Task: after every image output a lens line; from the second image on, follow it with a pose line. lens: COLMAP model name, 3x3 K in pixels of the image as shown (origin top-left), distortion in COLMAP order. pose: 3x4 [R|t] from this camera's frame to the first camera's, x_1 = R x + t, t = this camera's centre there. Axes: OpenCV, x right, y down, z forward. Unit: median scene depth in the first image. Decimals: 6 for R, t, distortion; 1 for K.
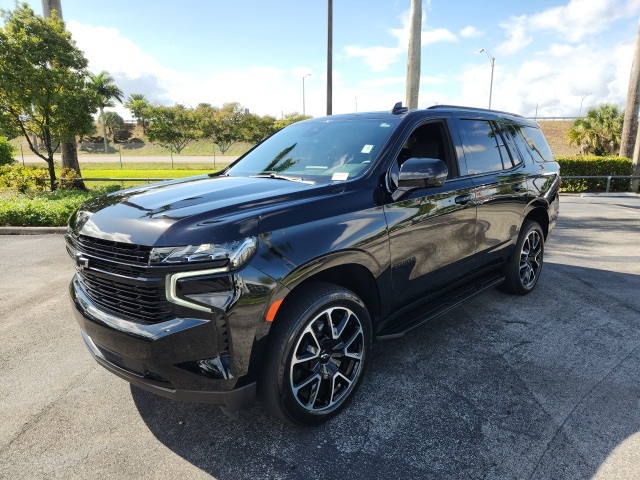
lens RADIAL K [[425.5, 0, 321.7], [0, 425.5, 232.8], [0, 0, 1]] dist [0.058675, -0.046088]
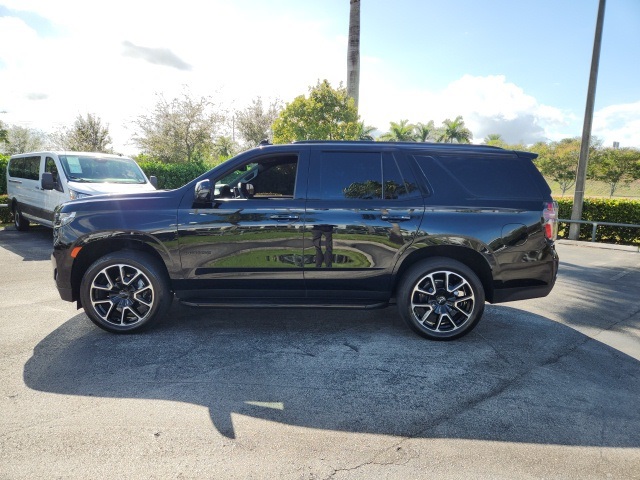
lens RADIAL K [[426.5, 0, 320.7], [0, 426.5, 226.7], [0, 0, 1]] dist [0.035306, -0.000500]
pose [[0.701115, 0.095327, -0.706648, 1.414347], [-0.164653, 0.985884, -0.030368, -0.037235], [0.693778, 0.137643, 0.706914, 0.262433]]
